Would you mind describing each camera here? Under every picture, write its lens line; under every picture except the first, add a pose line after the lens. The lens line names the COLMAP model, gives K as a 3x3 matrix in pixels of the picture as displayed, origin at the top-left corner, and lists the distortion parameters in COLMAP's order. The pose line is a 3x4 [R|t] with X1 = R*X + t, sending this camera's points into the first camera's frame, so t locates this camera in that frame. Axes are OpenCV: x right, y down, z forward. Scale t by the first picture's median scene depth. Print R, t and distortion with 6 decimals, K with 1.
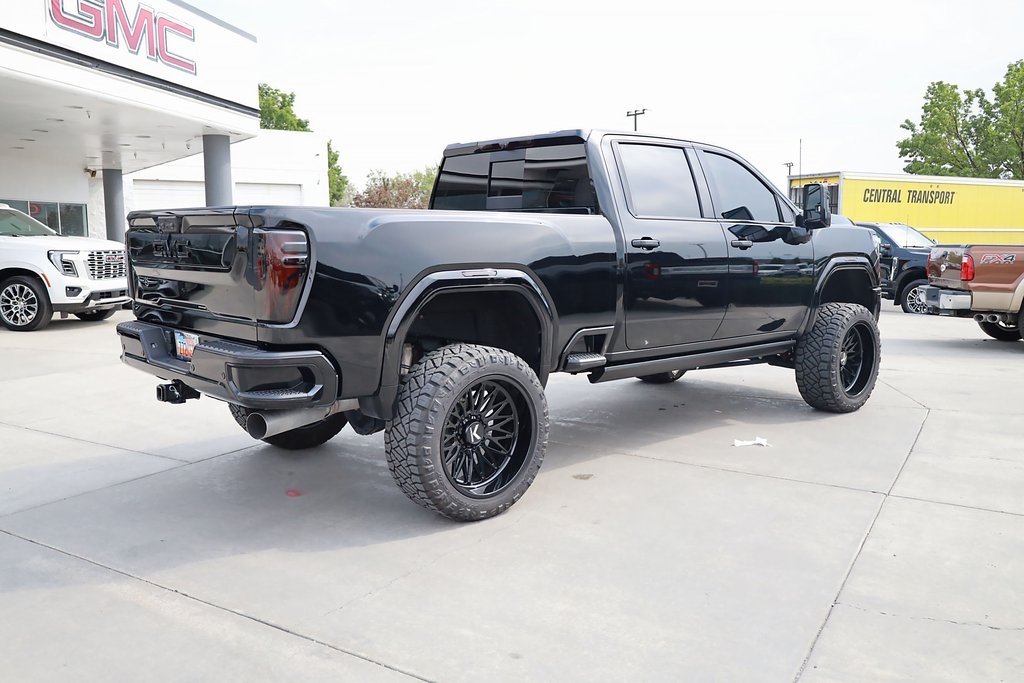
lens RADIAL K [[877.3, 0, 506.4], [0, 877.3, 325.0], [0, 0, 1]] dist [-0.003712, -0.005723]
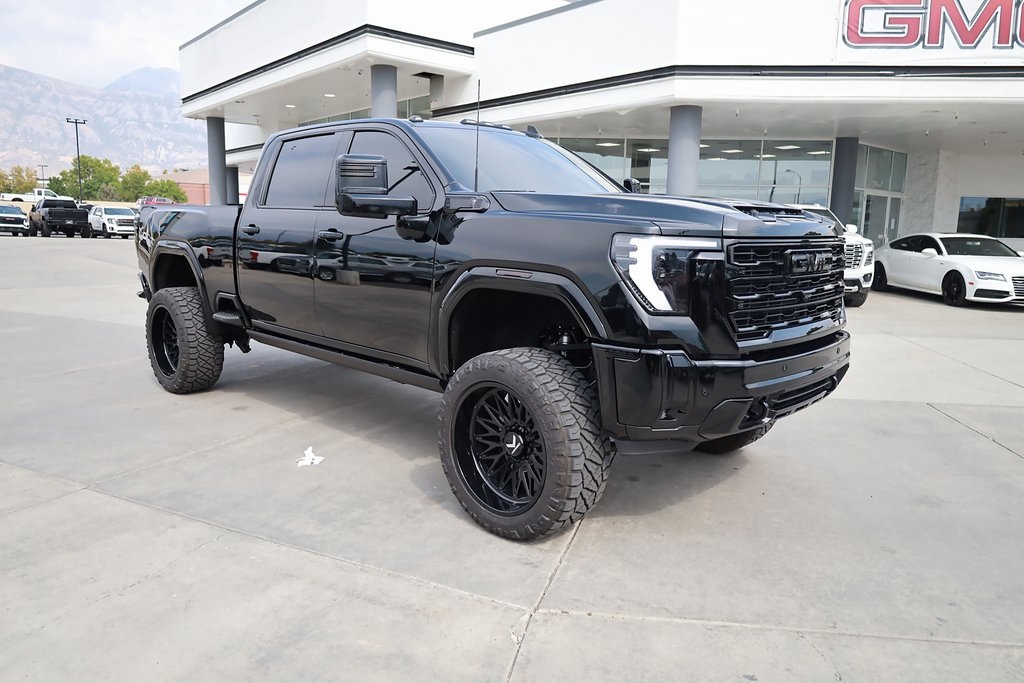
lens RADIAL K [[723.8, 0, 512.0], [0, 723.8, 341.5], [0, 0, 1]] dist [-0.012647, 0.002519]
pose [[0.045108, 0.167105, -0.984907, 0.433633], [-0.120642, 0.979606, 0.160680, -0.054873], [0.991671, 0.111573, 0.064347, 0.494749]]
